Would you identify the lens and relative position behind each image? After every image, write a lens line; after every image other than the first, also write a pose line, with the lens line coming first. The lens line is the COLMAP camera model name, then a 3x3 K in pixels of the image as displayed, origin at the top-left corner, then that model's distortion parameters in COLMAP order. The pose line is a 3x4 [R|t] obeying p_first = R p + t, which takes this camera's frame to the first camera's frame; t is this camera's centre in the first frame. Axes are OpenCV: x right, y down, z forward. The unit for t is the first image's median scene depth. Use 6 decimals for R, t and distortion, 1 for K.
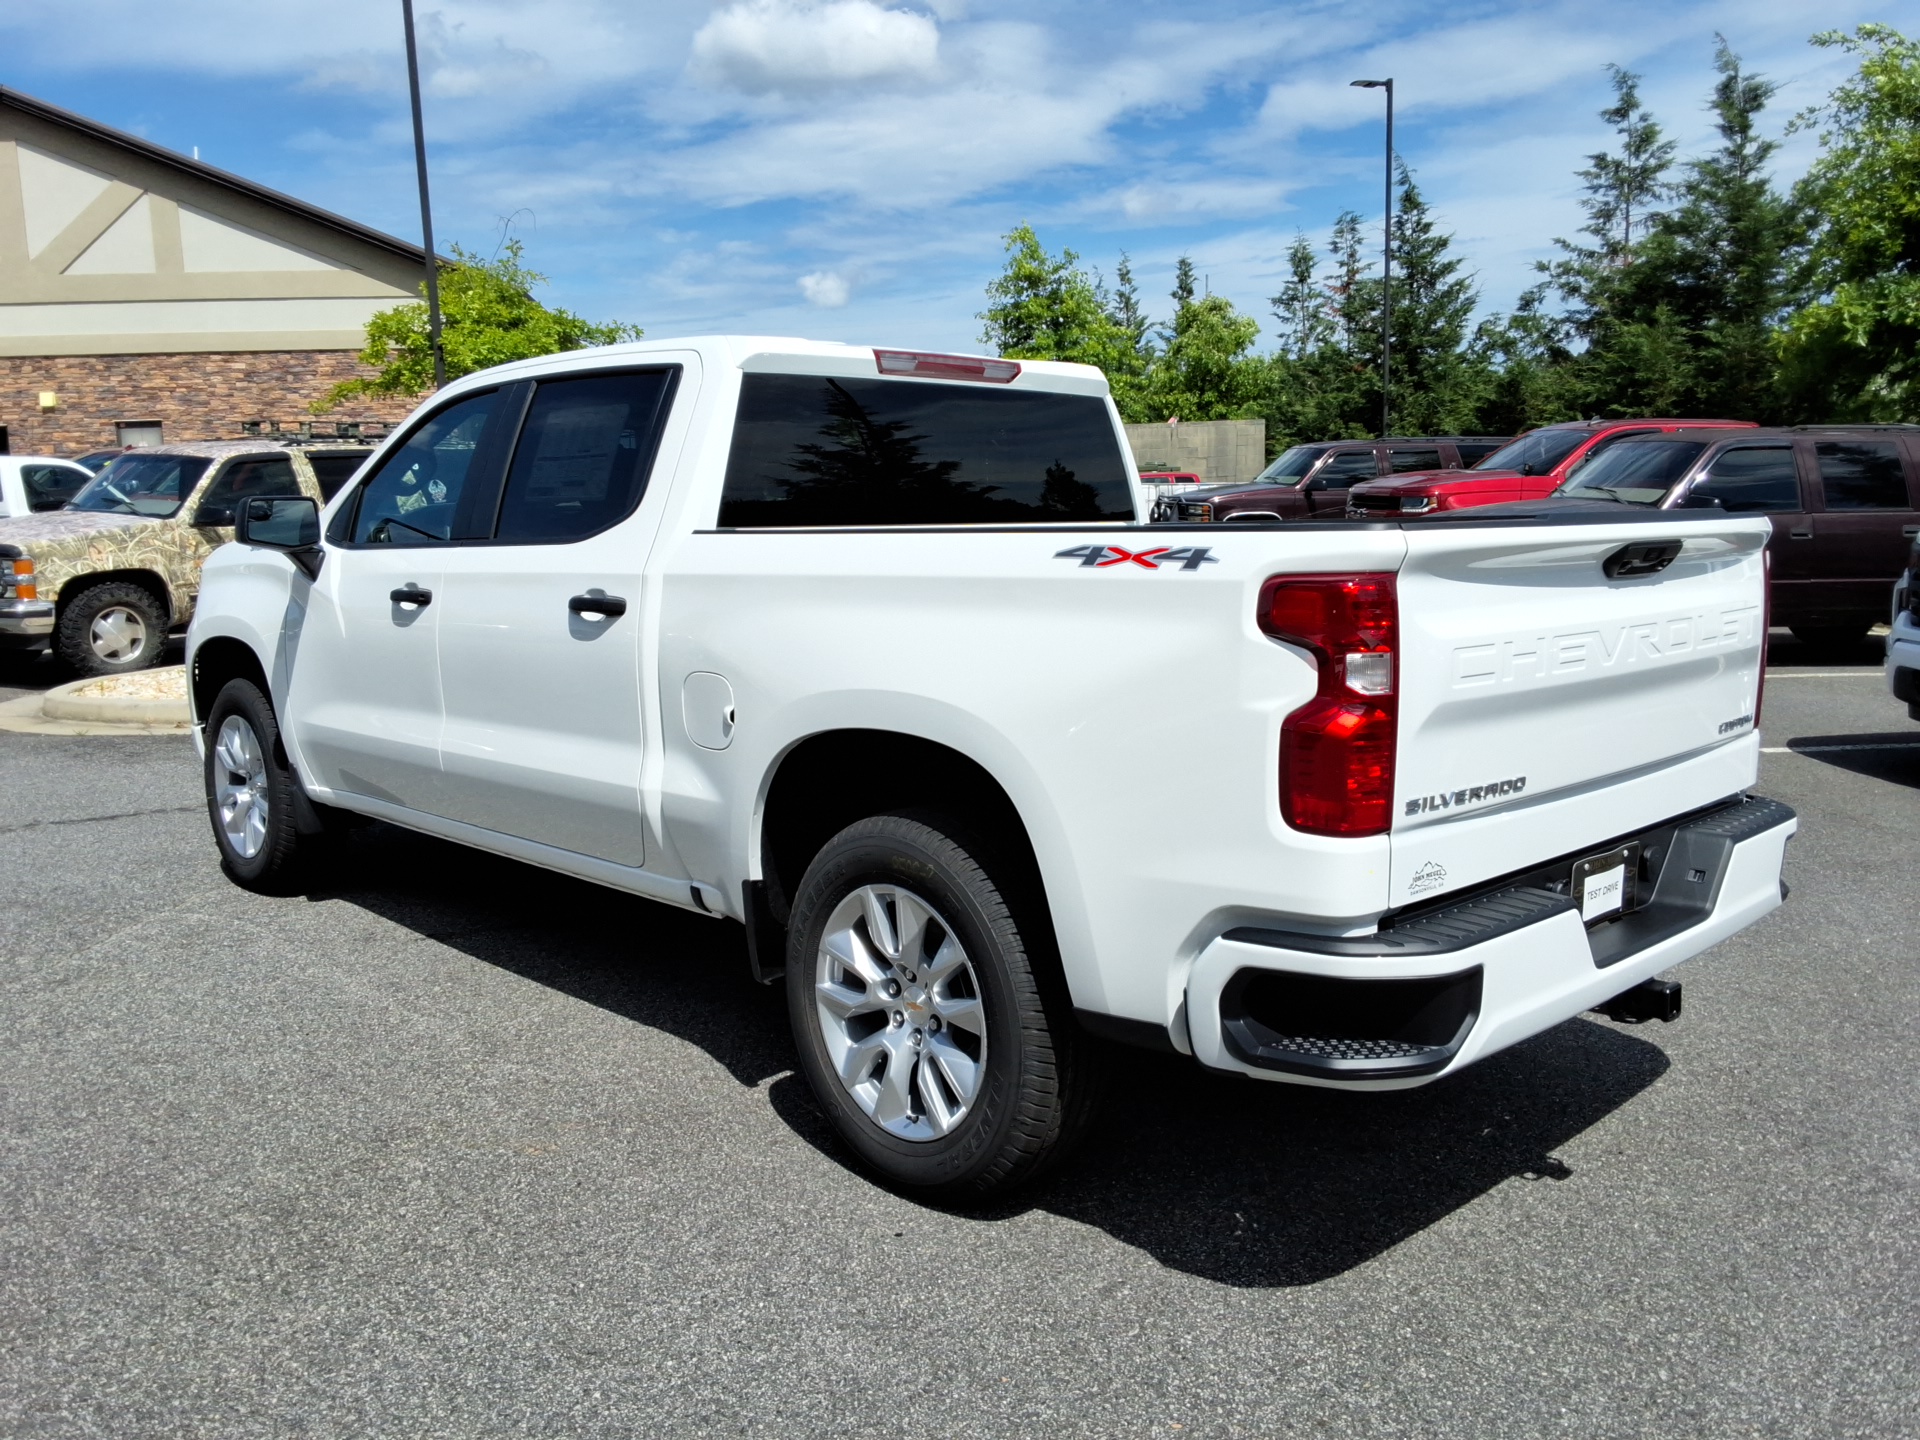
lens RADIAL K [[1539.7, 0, 974.4], [0, 1539.7, 707.6], [0, 0, 1]] dist [0.115821, -0.194180]
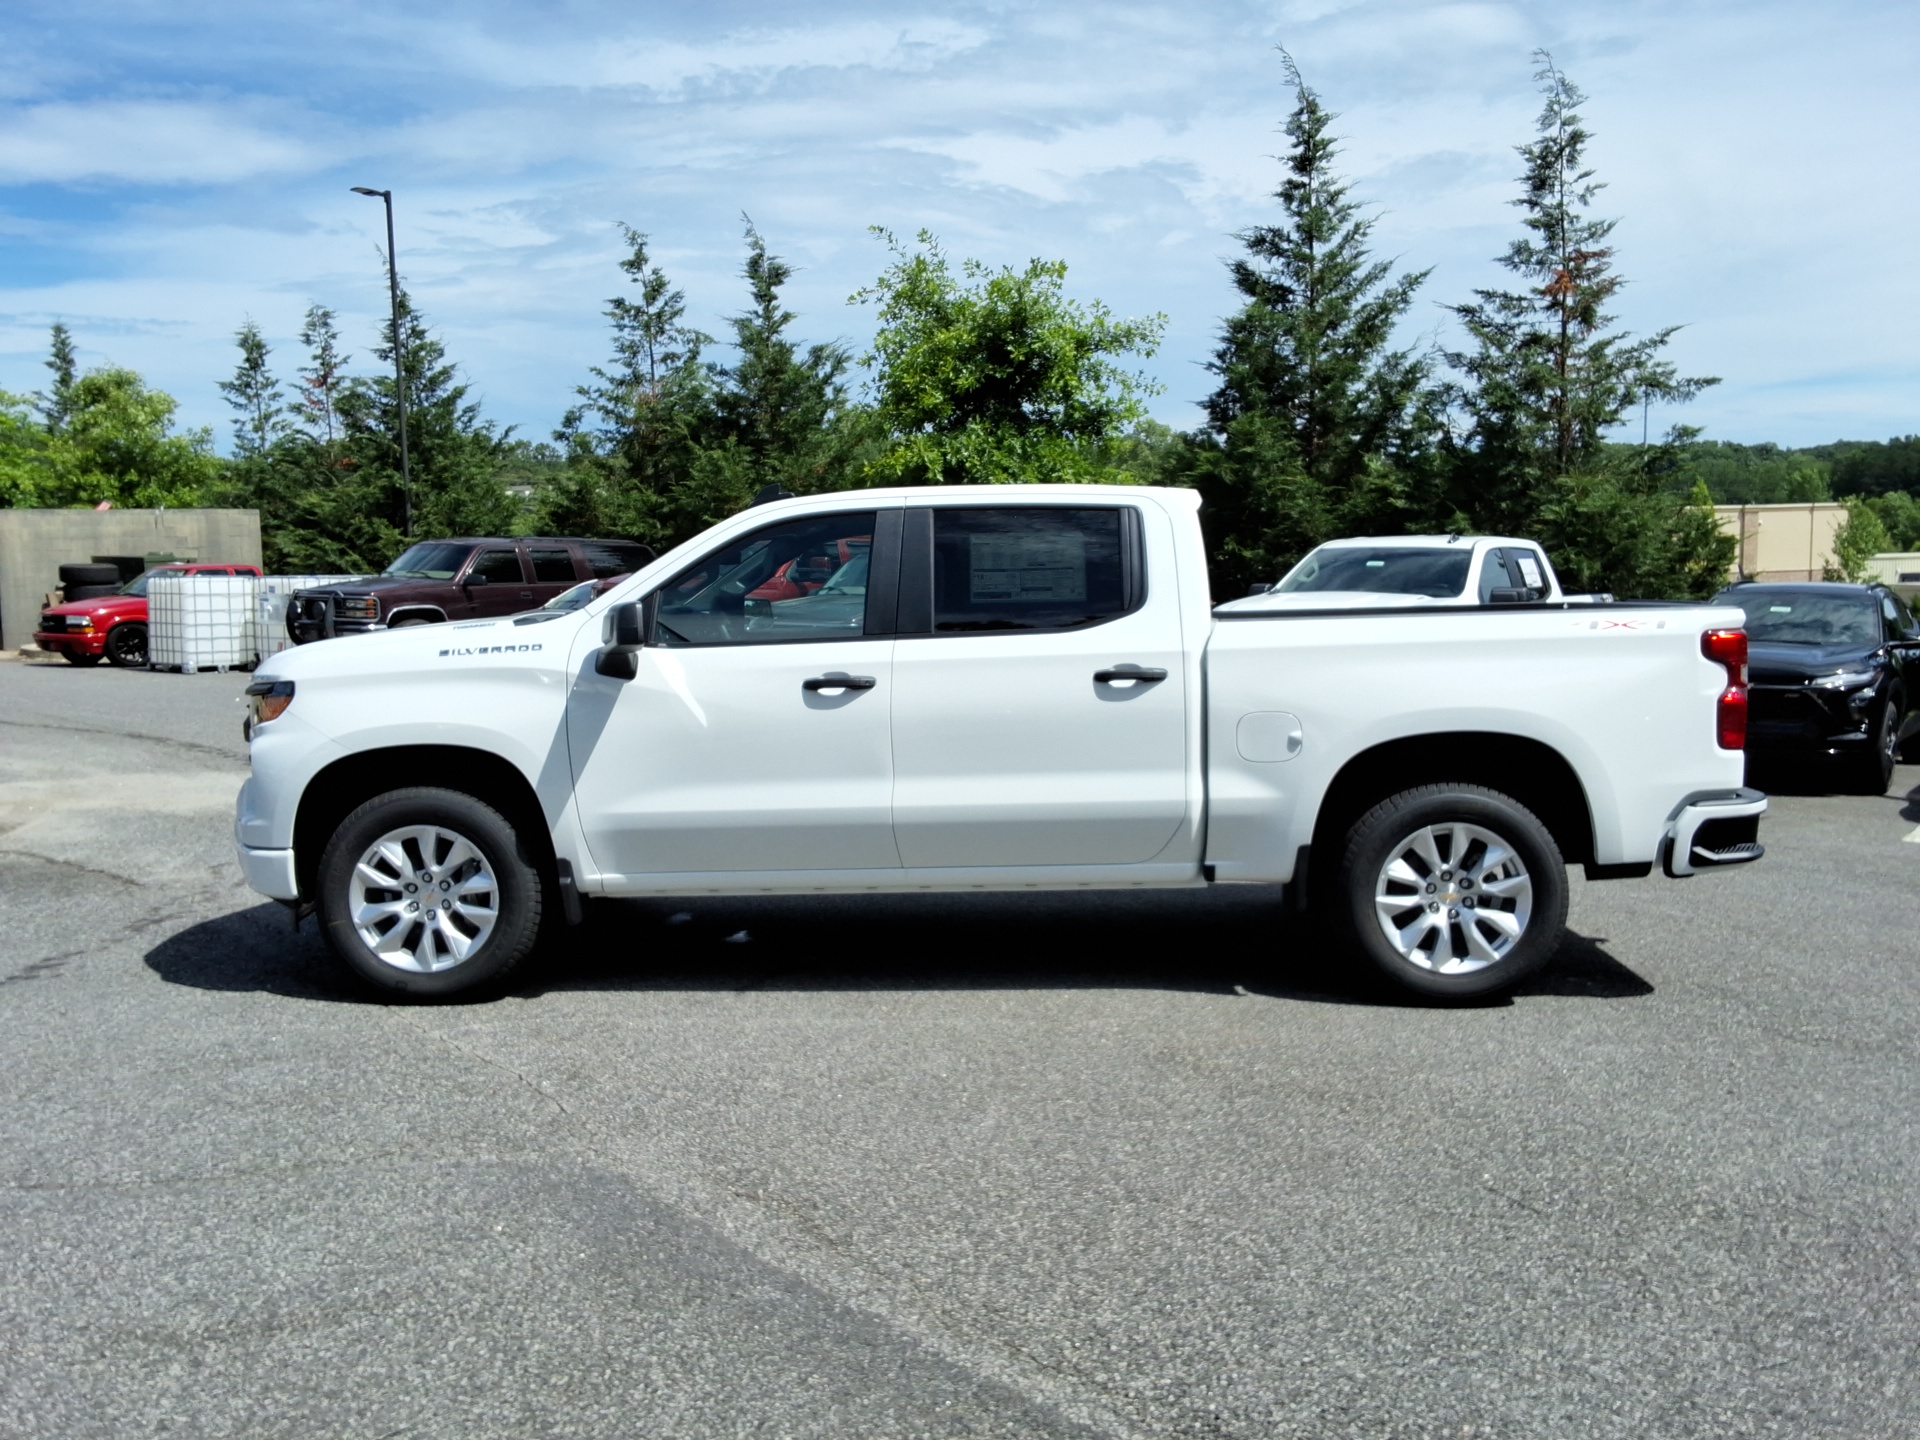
lens RADIAL K [[1518.0, 0, 996.5], [0, 1518.0, 688.3], [0, 0, 1]] dist [0.214074, -0.379771]
pose [[0.719608, -0.046103, 0.692848, -0.248357], [0.095449, 0.994889, -0.032934, -0.003831], [-0.687789, 0.089831, 0.720331, 0.016430]]
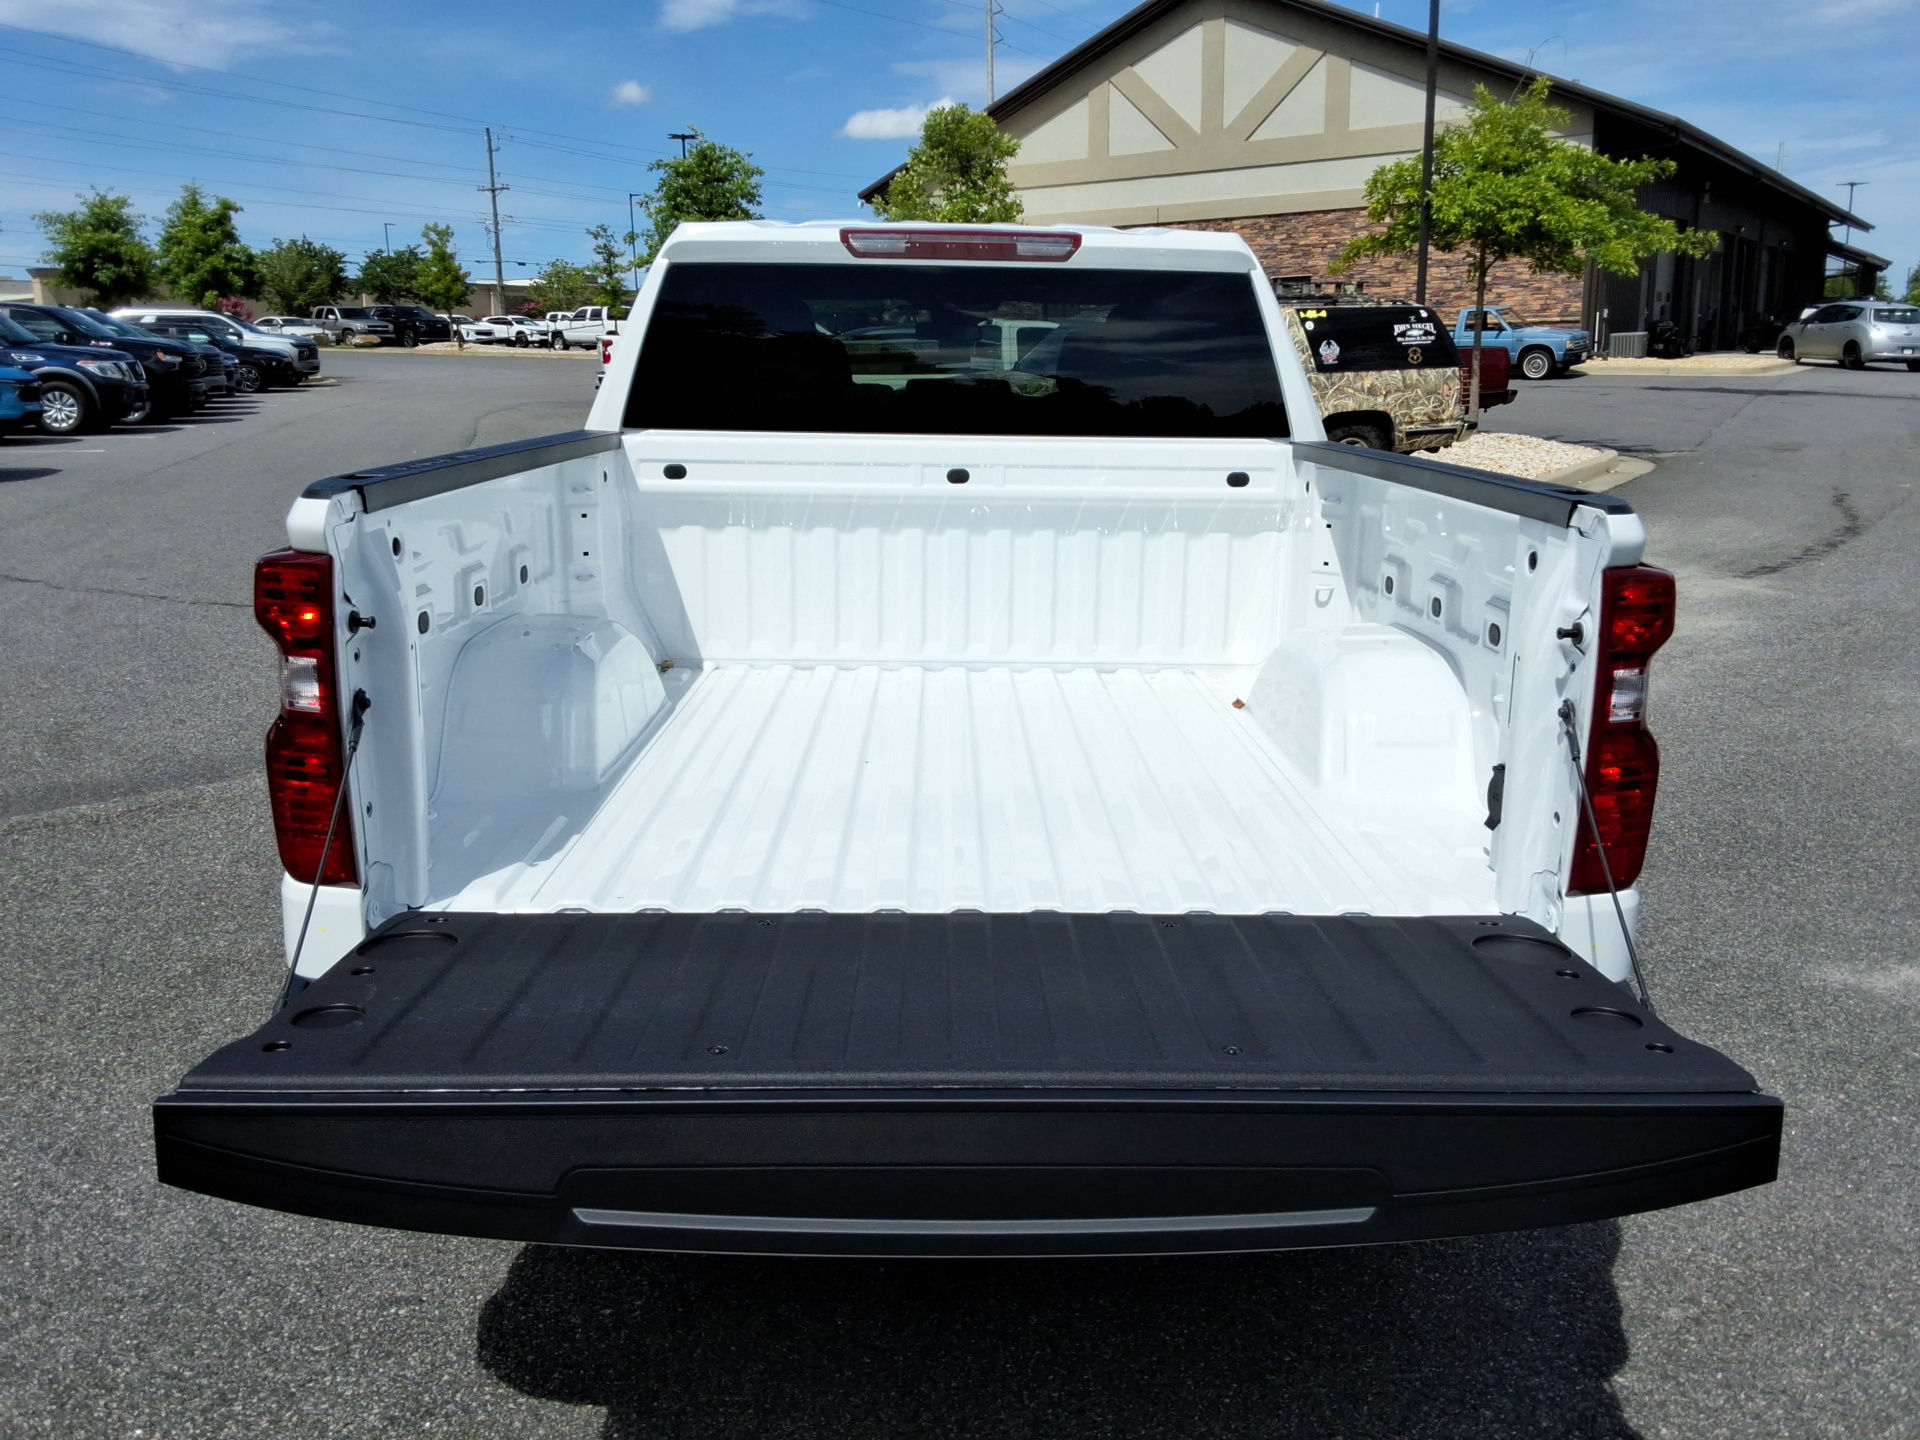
lens RADIAL K [[1545.7, 0, 968.9], [0, 1545.7, 698.0], [0, 0, 1]] dist [0.103607, -0.173479]
pose [[0.726478, 0.164958, -0.667097, 0.126136], [-0.105543, 0.986027, 0.128884, -0.018425], [0.679036, -0.023224, 0.733738, 0.079892]]
